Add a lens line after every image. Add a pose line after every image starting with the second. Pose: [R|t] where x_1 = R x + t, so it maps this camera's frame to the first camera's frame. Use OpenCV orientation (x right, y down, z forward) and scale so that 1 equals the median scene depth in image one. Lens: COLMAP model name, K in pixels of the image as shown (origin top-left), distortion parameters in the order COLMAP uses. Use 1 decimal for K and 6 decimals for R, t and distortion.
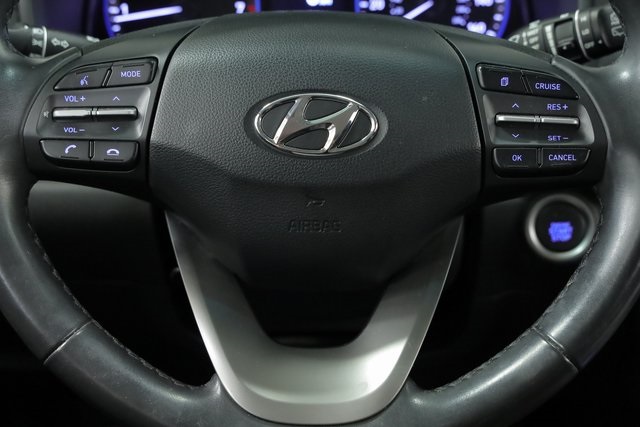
lens RADIAL K [[1248.3, 0, 325.2], [0, 1248.3, 212.8], [0, 0, 1]] dist [0.190060, 0.000000]
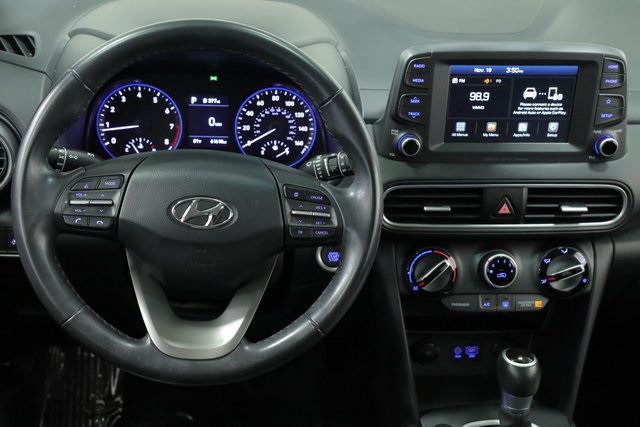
lens RADIAL K [[819.3, 0, 318.9], [0, 819.3, 216.7], [0, 0, 1]] dist [0.106622, 0.000000]
pose [[0.994276, 0.036995, 0.100231, 0.046239], [-0.039660, 0.998907, 0.024724, -0.102724], [-0.099207, -0.028558, 0.994657, -0.344280]]
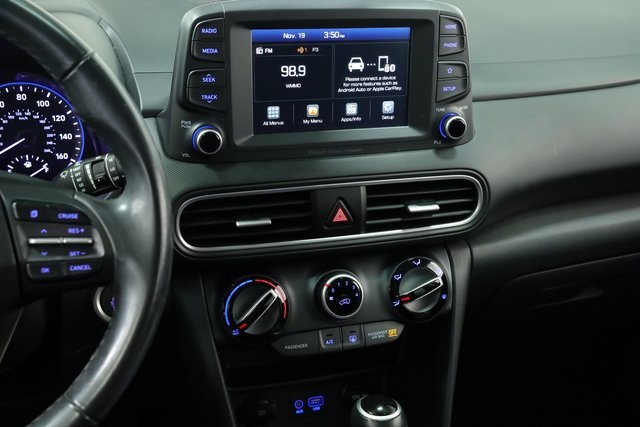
lens RADIAL K [[819.3, 0, 326.1], [0, 819.3, 215.5], [0, 0, 1]] dist [0.106622, 0.000000]
pose [[0.948742, -0.045997, 0.312687, 0.161666], [0.056450, 0.998106, -0.024455, -0.063026], [-0.310970, 0.040852, 0.949541, 0.054614]]
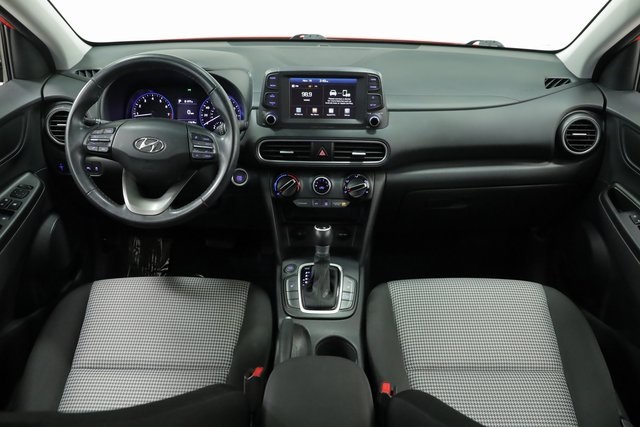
lens RADIAL K [[513.0, 0, 321.7], [0, 513.0, 215.6], [0, 0, 1]] dist [-0.051330, -0.008435]
pose [[0.998498, 0.054016, 0.009156, 0.562961], [-0.054372, 0.997527, 0.044539, 0.058728], [-0.006727, -0.044970, 0.998966, -0.730706]]
